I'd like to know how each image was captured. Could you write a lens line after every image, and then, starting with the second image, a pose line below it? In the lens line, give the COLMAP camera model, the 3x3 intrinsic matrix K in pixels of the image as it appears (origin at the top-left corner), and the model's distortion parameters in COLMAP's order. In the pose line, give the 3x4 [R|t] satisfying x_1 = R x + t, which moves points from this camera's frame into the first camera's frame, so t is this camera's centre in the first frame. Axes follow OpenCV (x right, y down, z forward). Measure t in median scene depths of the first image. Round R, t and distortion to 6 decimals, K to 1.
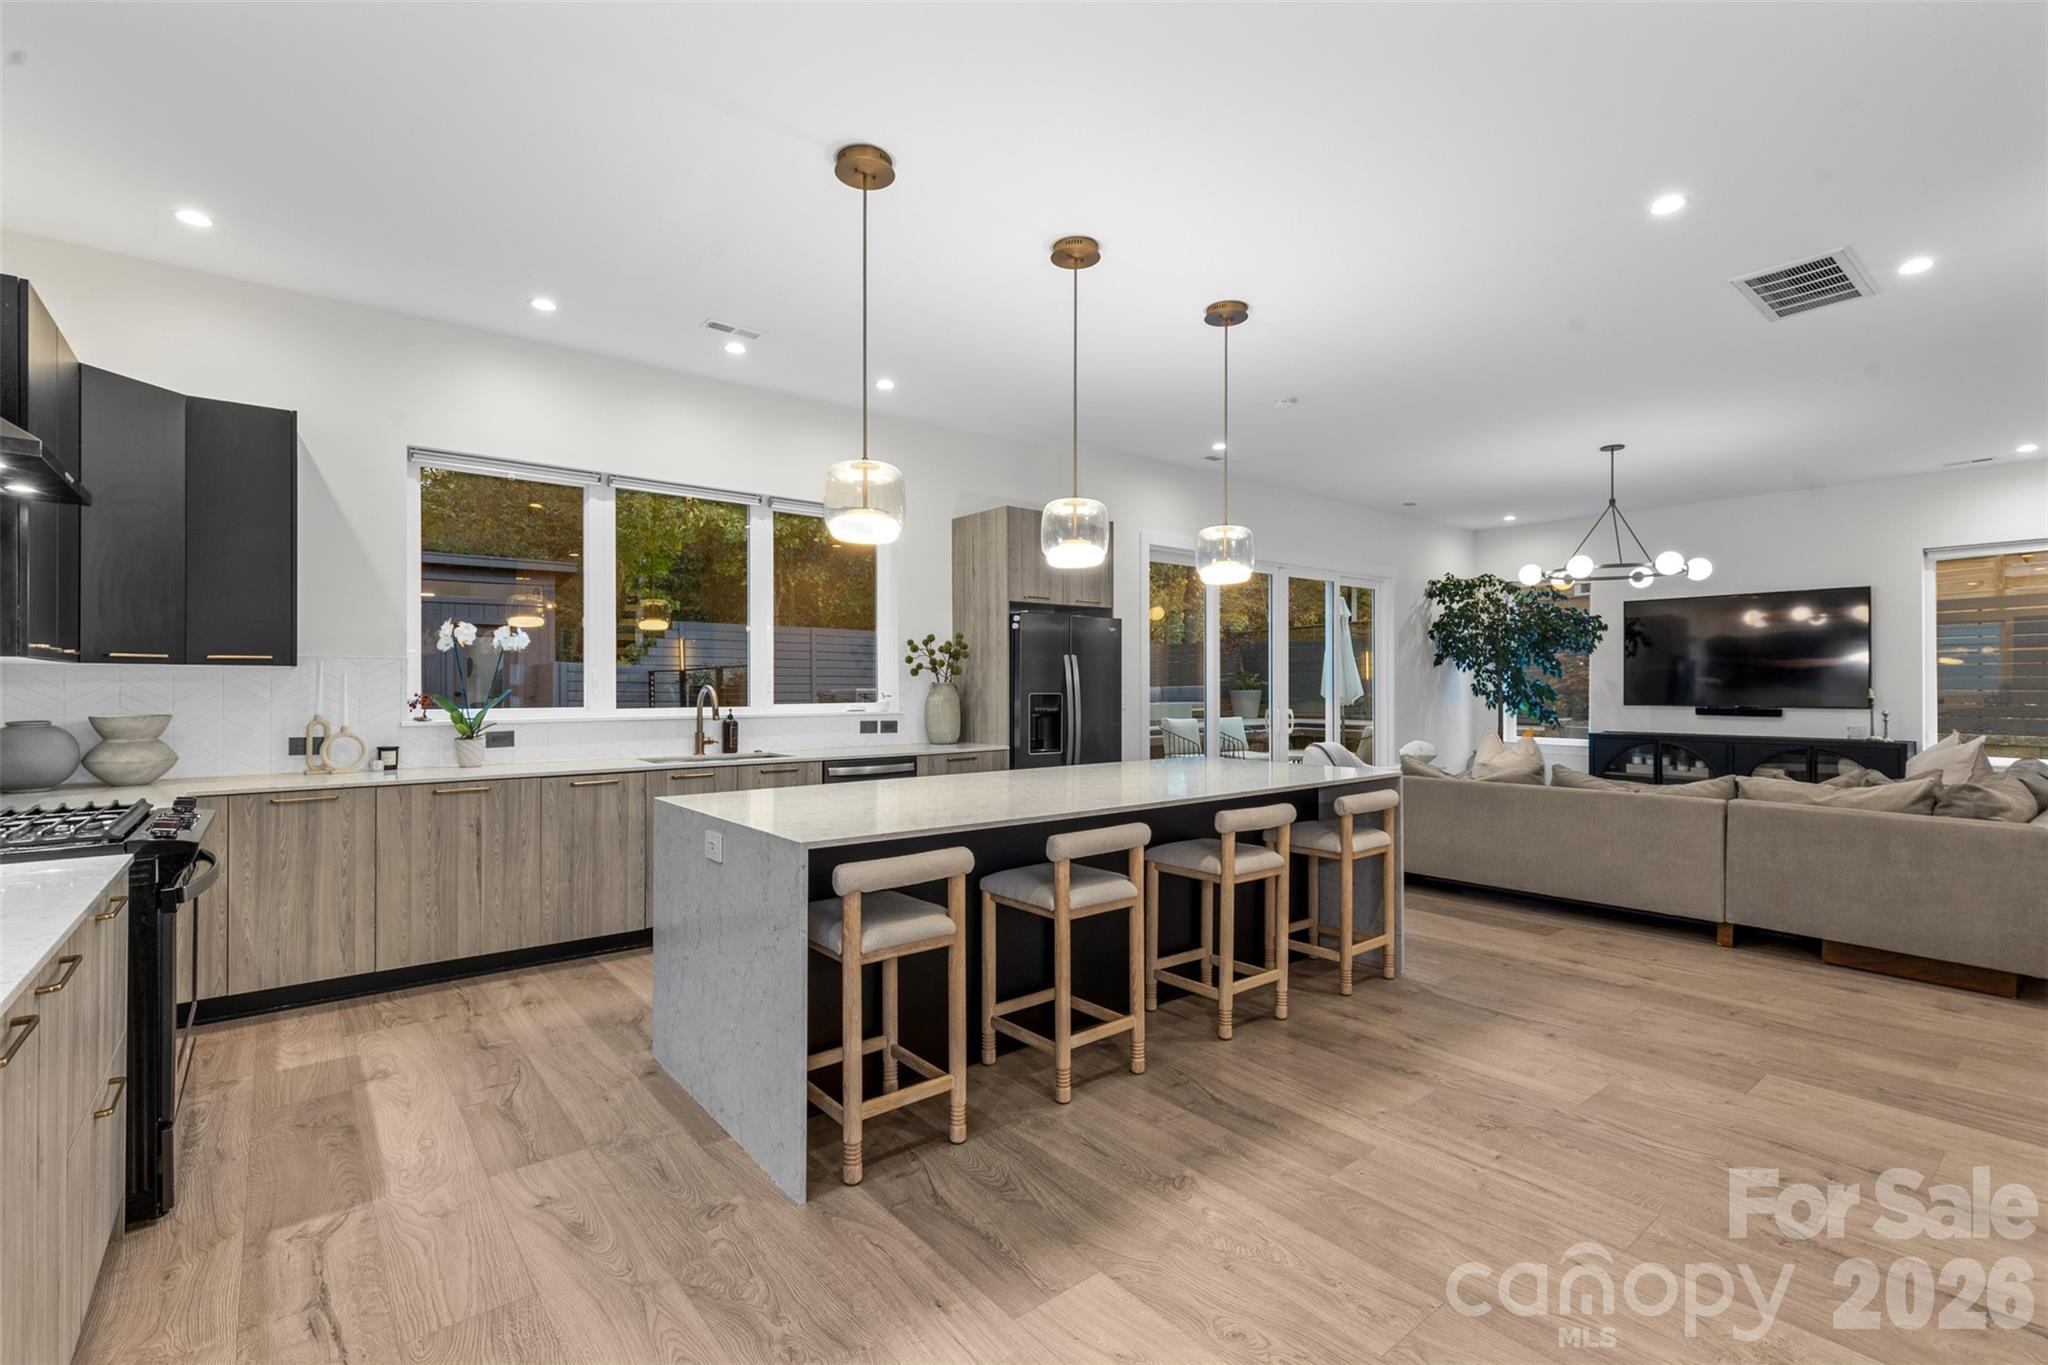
lens RADIAL K [[917.3, 0, 1021.7], [0, 917.3, 682.4], [0, 0, 1]] dist [0.006168, 0.000060]
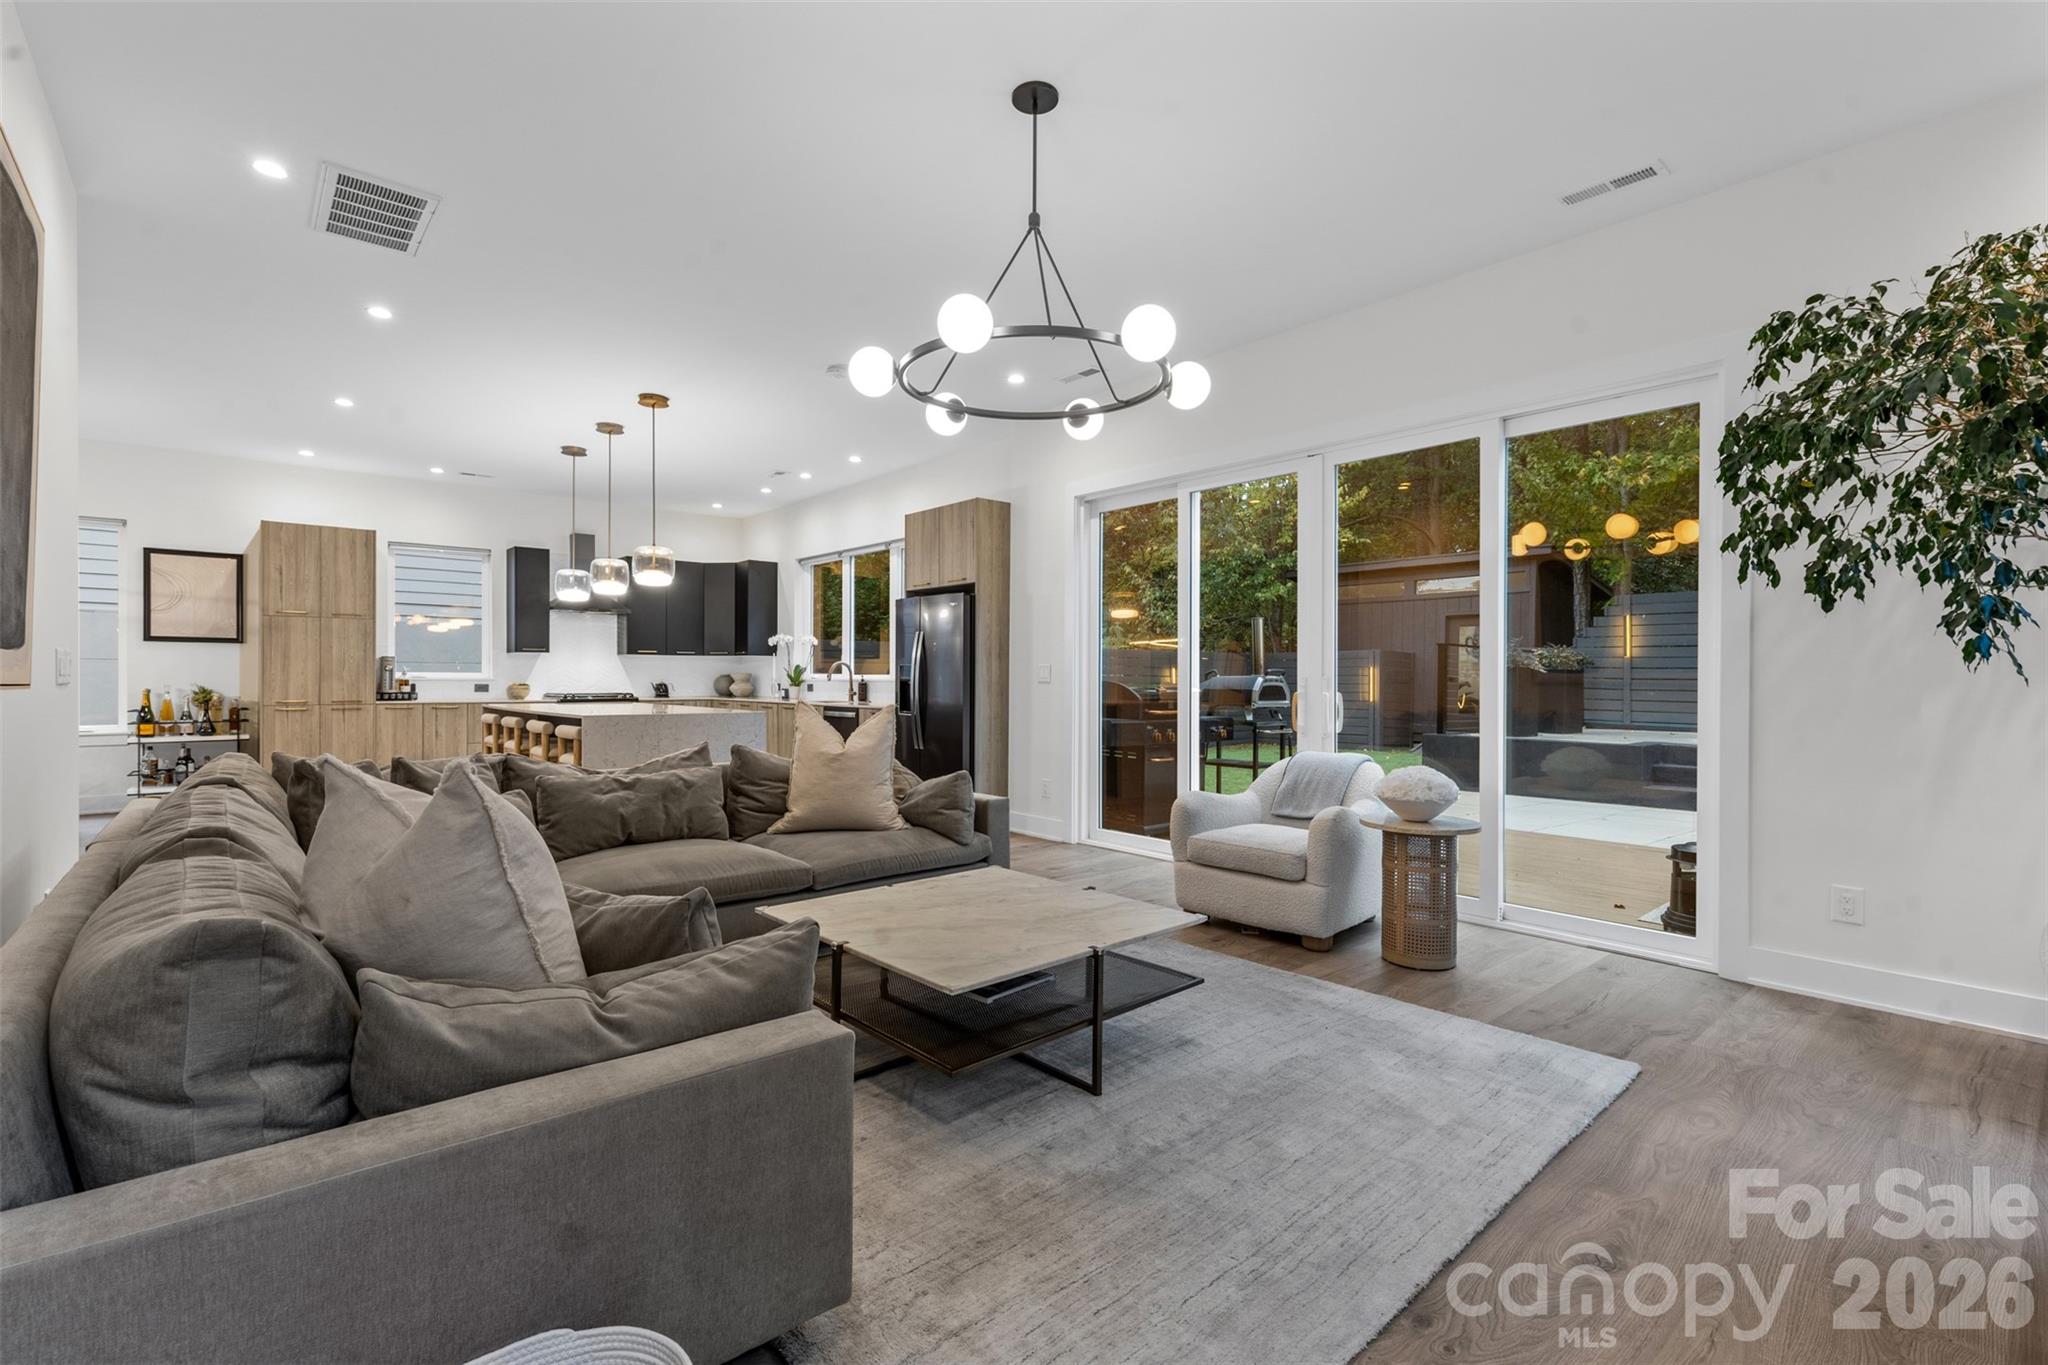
lens RADIAL K [[924.3, 0, 1017.2], [0, 924.3, 679.8], [0, 0, 1]] dist [0.008619, 0.000050]
pose [[0.024714, 0.002679, -0.999691, 1.576589], [-0.001904, 0.999995, 0.002633, 0.036431], [0.999693, 0.001838, 0.024719, 1.418344]]
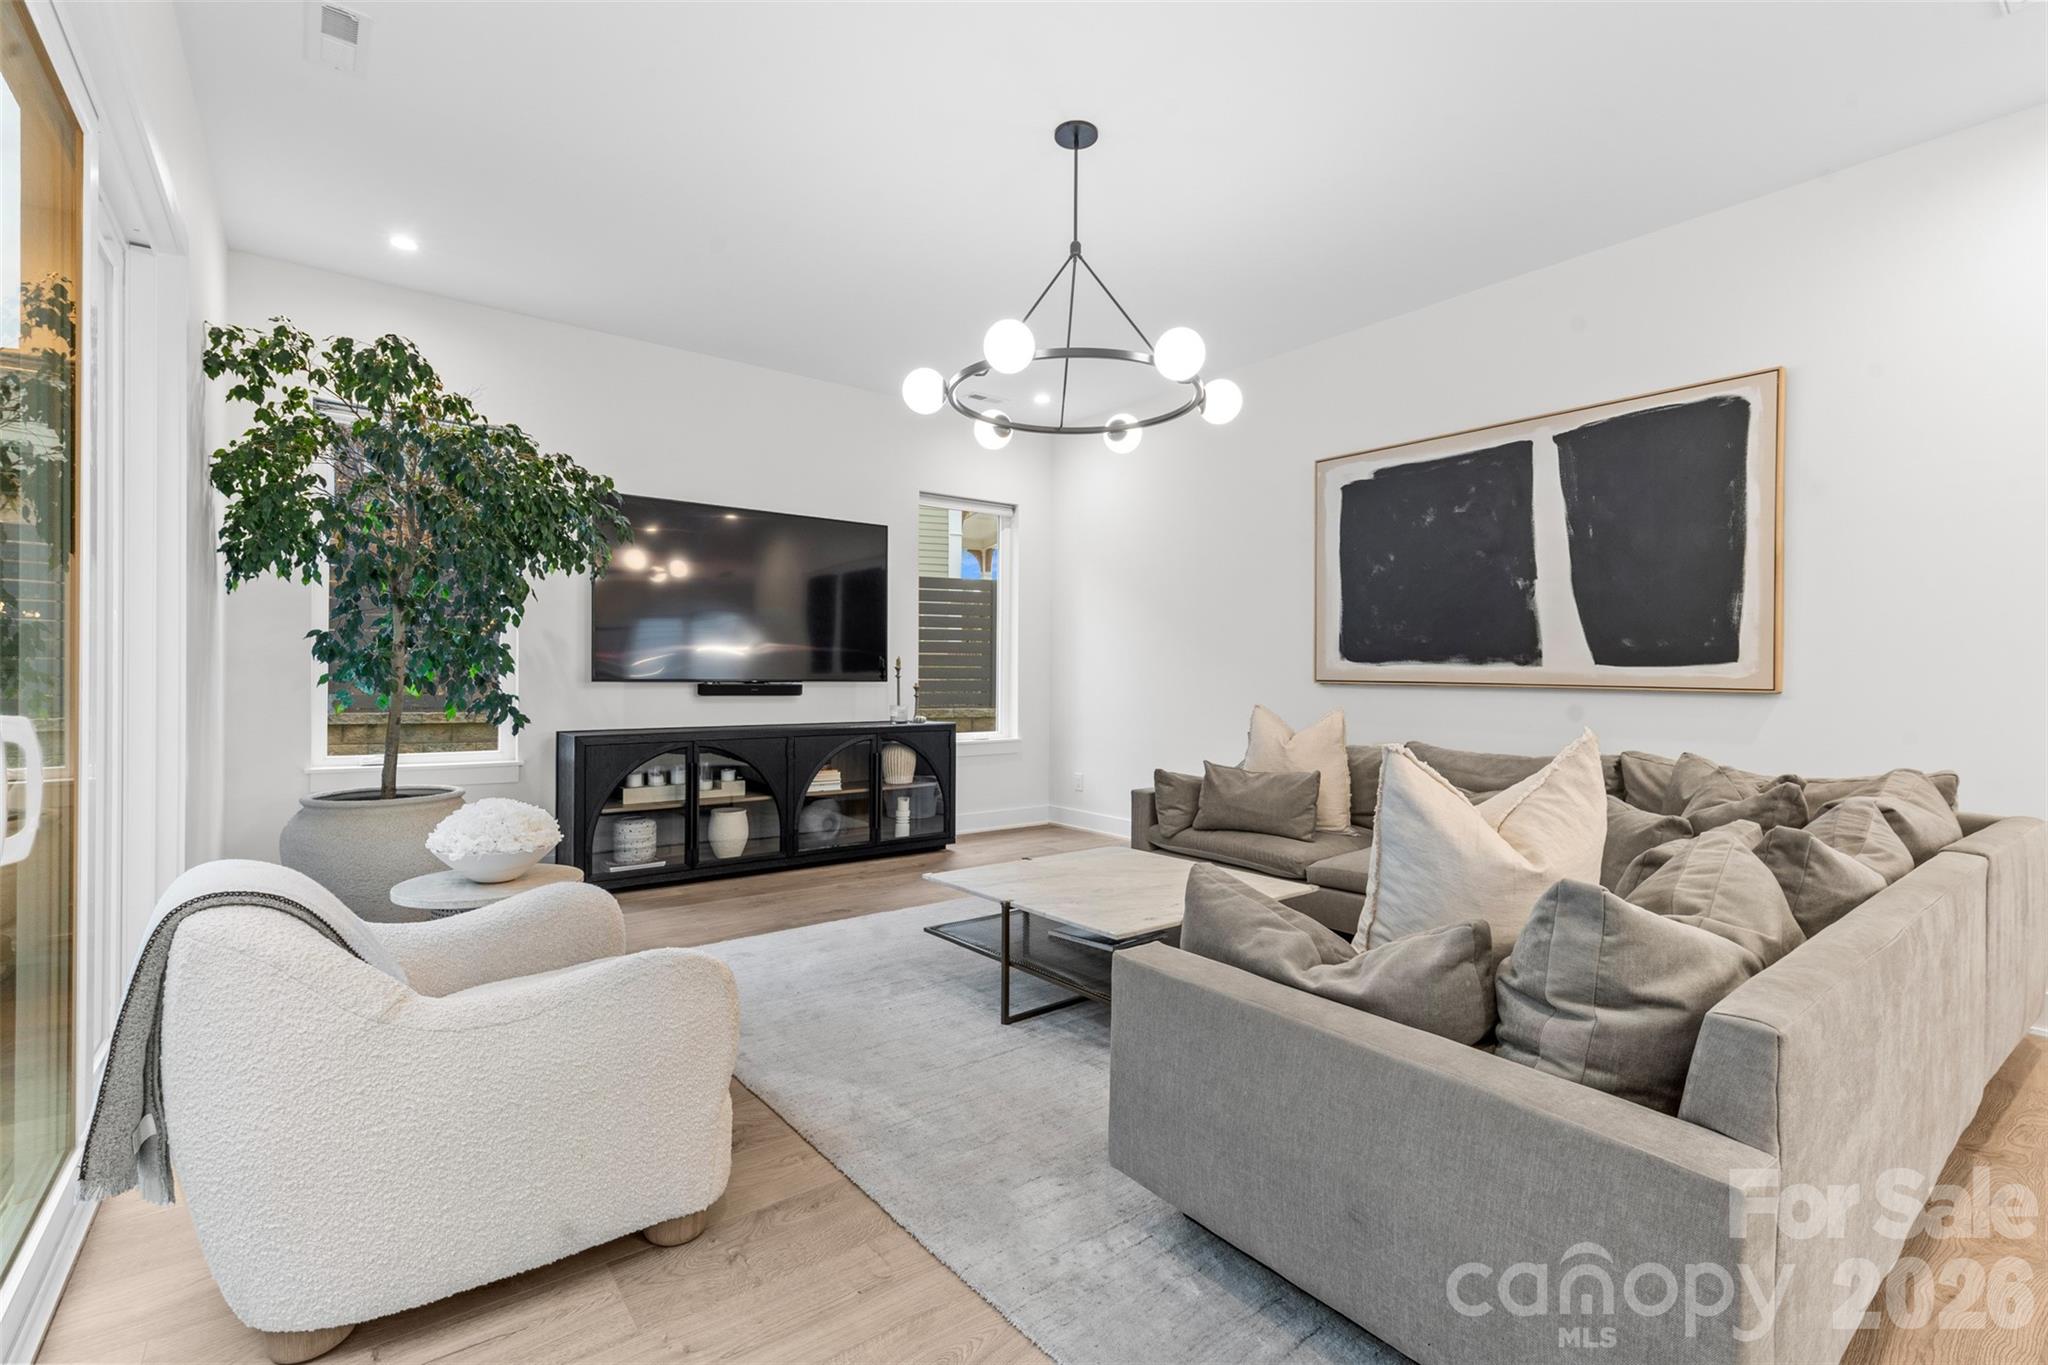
lens RADIAL K [[923.2, 0, 1024.2], [0, 923.2, 671.5], [0, 0, 1]] dist [0.006168, -0.000221]
pose [[0.026376, 0.003068, 0.999647, 0.232997], [-0.009944, 0.999947, -0.002806, 0.035990], [-0.999603, -0.009867, 0.026405, 1.462840]]
